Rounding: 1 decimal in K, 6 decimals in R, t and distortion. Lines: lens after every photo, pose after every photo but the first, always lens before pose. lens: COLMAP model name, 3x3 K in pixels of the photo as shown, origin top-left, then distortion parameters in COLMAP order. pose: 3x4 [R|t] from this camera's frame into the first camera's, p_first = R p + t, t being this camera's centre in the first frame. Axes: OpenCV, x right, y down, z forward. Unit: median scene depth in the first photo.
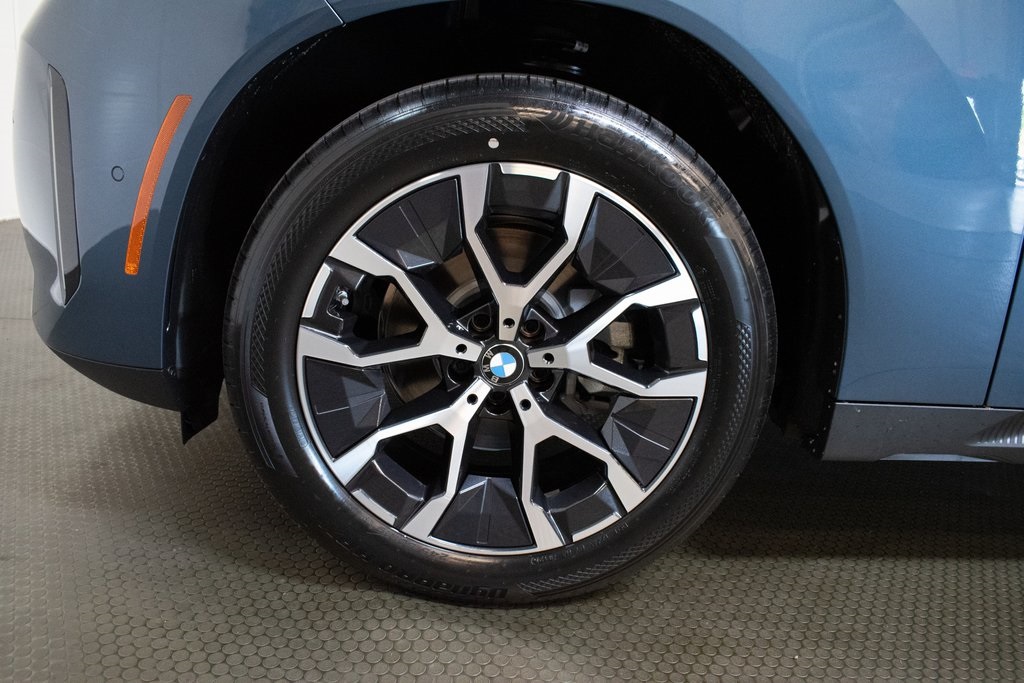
lens RADIAL K [[795.2, 0, 514.6], [0, 795.2, 337.1], [0, 0, 1]] dist [-0.101766, 0.005083]
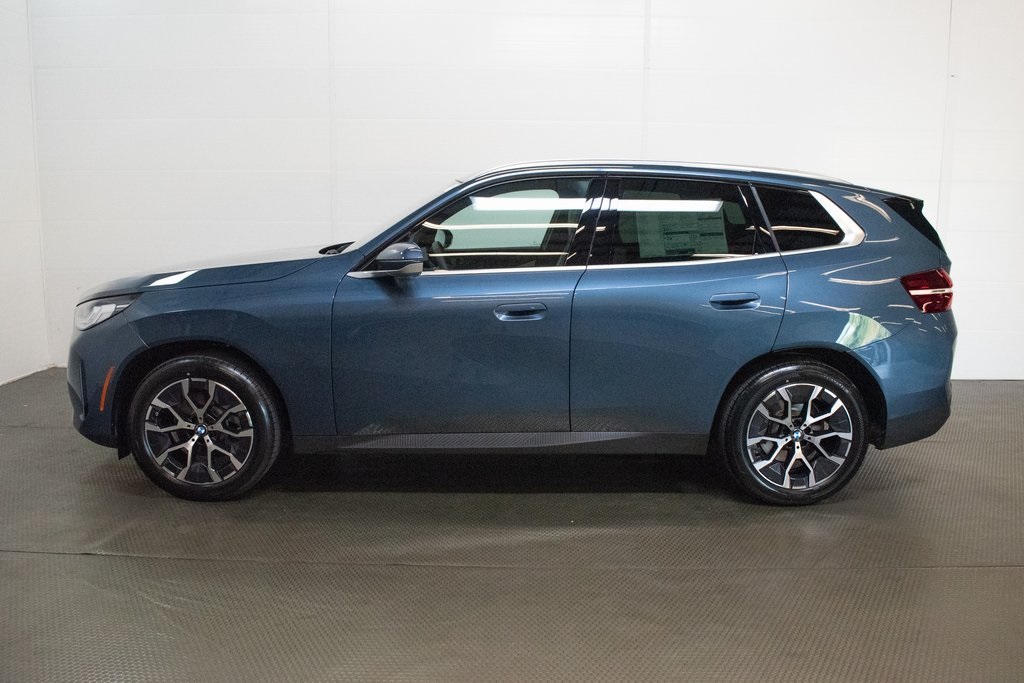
lens RADIAL K [[795.2, 0, 510.0], [0, 795.2, 344.0], [0, 0, 1]] dist [-0.101766, 0.005083]
pose [[0.998284, -0.058322, 0.005283, 1.436803], [0.058519, 0.990077, -0.127759, 0.188414], [0.002221, 0.127849, 0.991791, -2.673324]]
